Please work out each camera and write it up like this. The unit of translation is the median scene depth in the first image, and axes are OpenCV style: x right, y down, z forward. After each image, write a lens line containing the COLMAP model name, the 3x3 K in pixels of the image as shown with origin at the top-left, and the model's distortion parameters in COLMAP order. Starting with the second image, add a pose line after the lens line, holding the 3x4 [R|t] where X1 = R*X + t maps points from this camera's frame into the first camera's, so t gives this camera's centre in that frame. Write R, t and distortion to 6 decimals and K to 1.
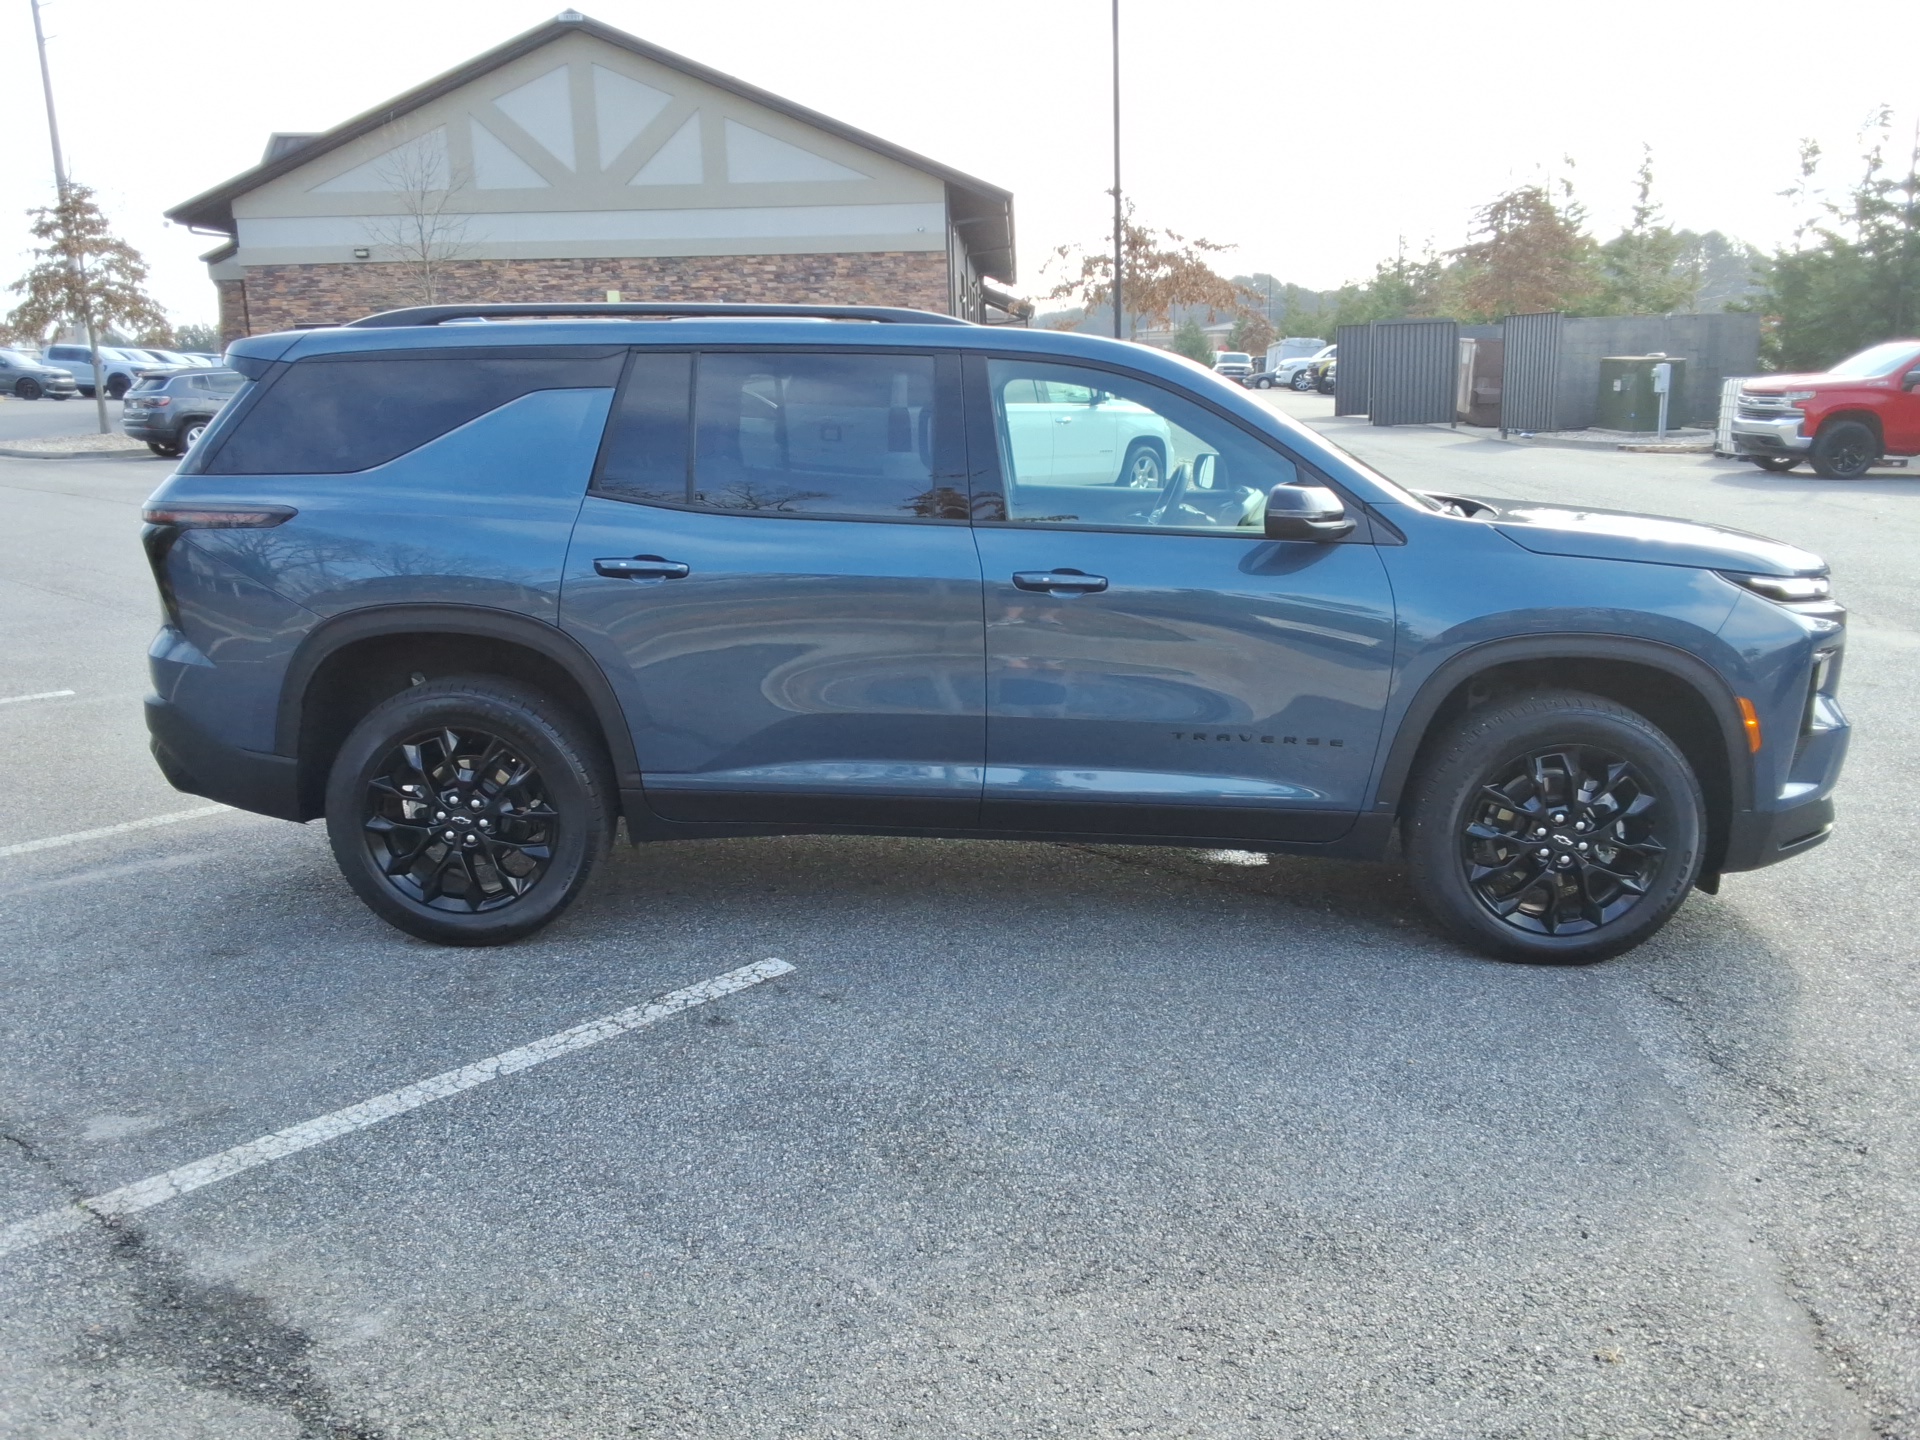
lens RADIAL K [[1542.6, 0, 978.7], [0, 1542.6, 712.0], [0, 0, 1]] dist [0.105400, -0.150639]
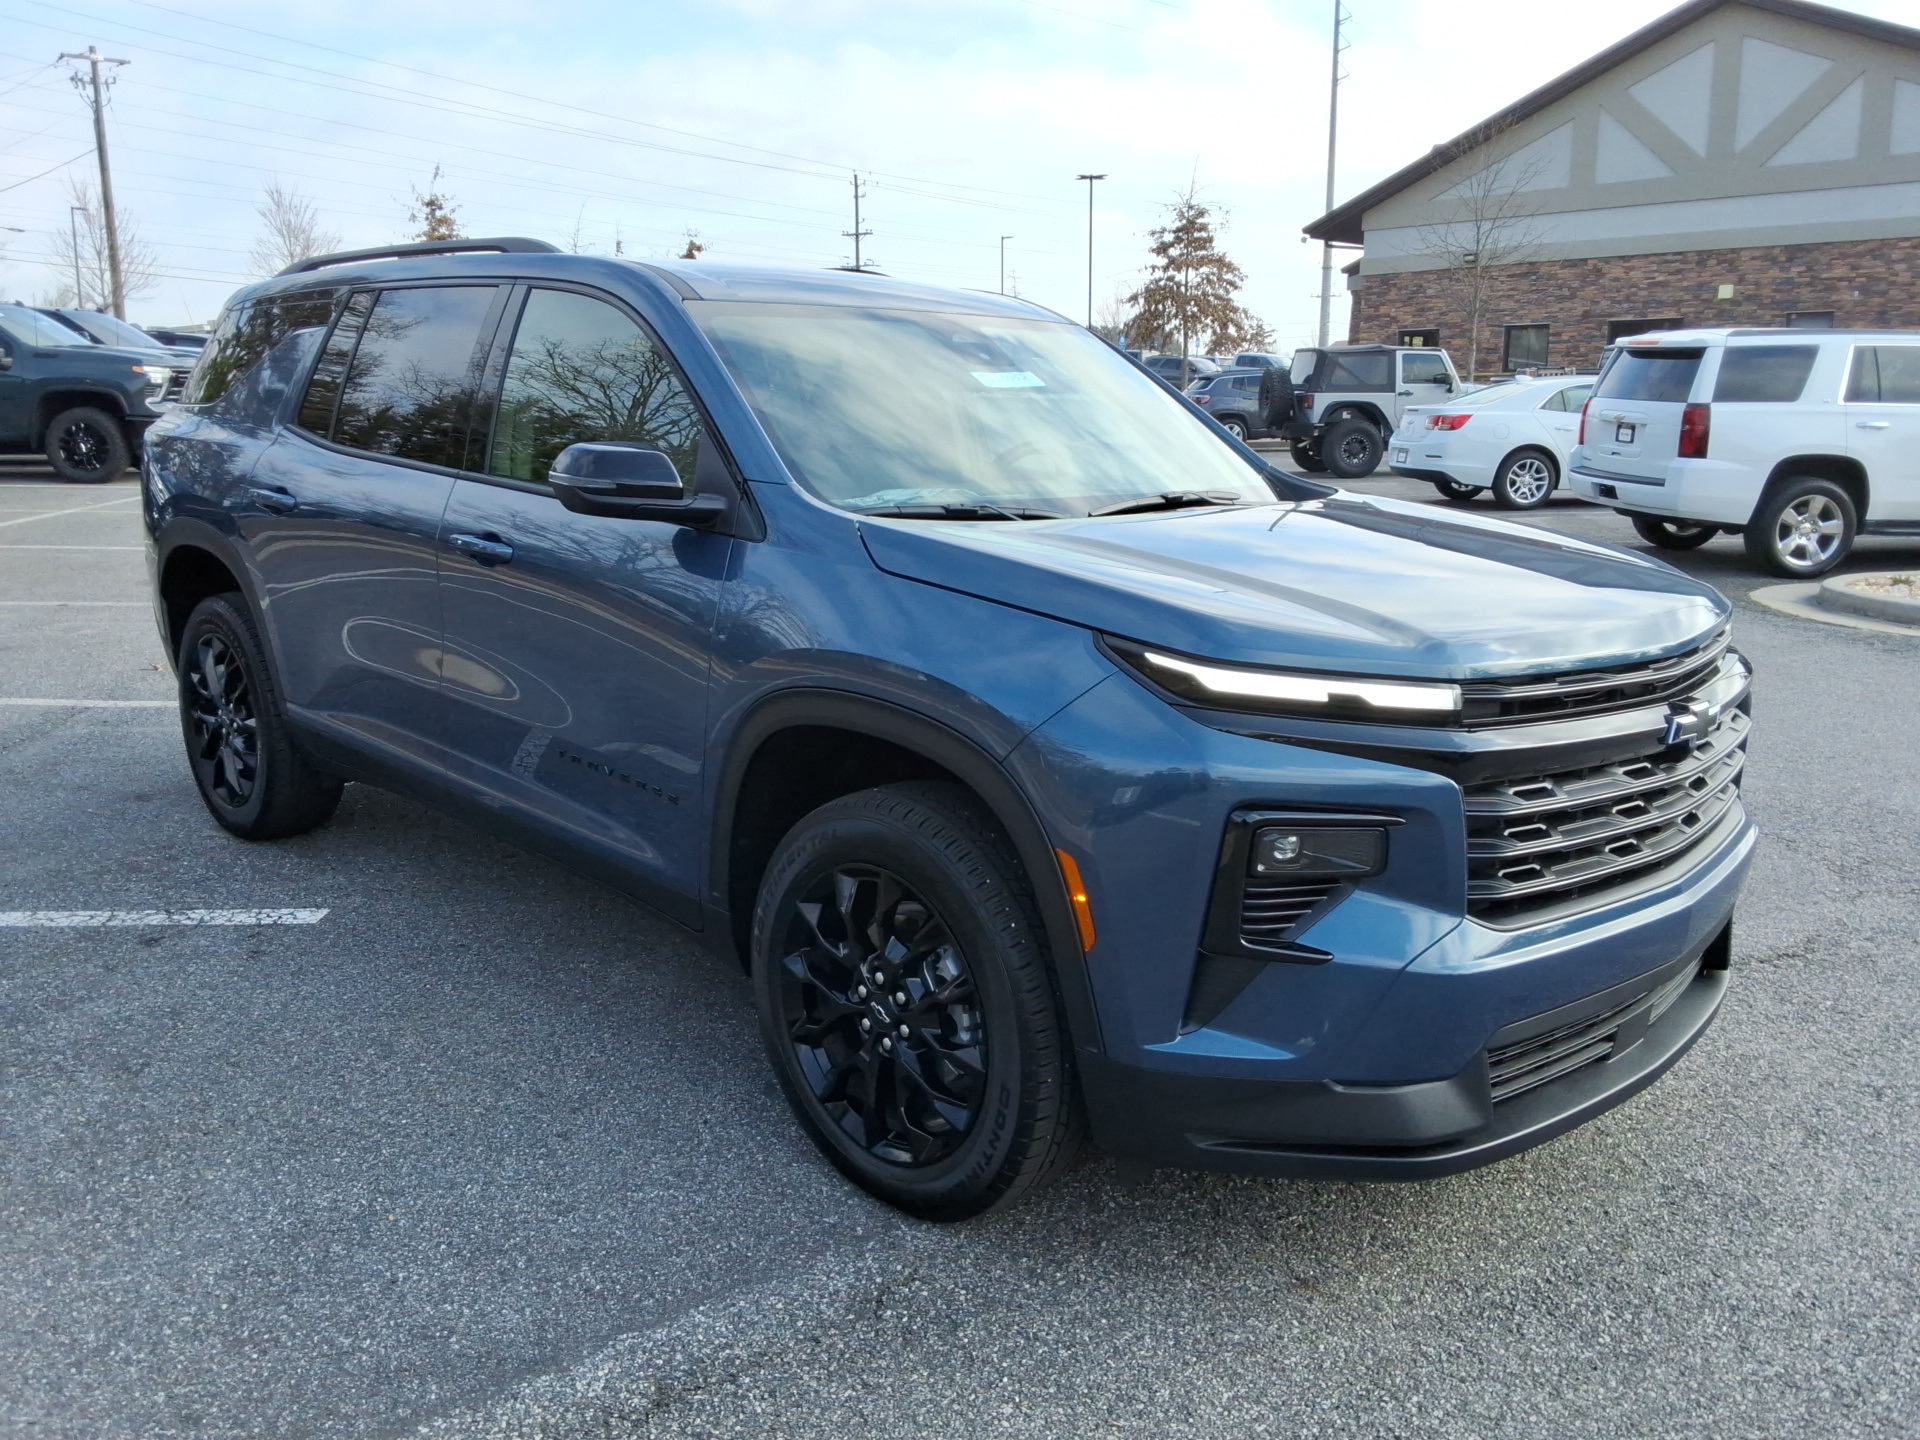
lens RADIAL K [[1542.6, 0, 978.7], [0, 1542.6, 712.0], [0, 0, 1]] dist [0.105400, -0.150639]
pose [[0.732755, 0.155353, -0.662522, 0.087677], [-0.159605, 0.985670, 0.054603, -0.009005], [0.661510, 0.065732, 0.747050, 0.057776]]
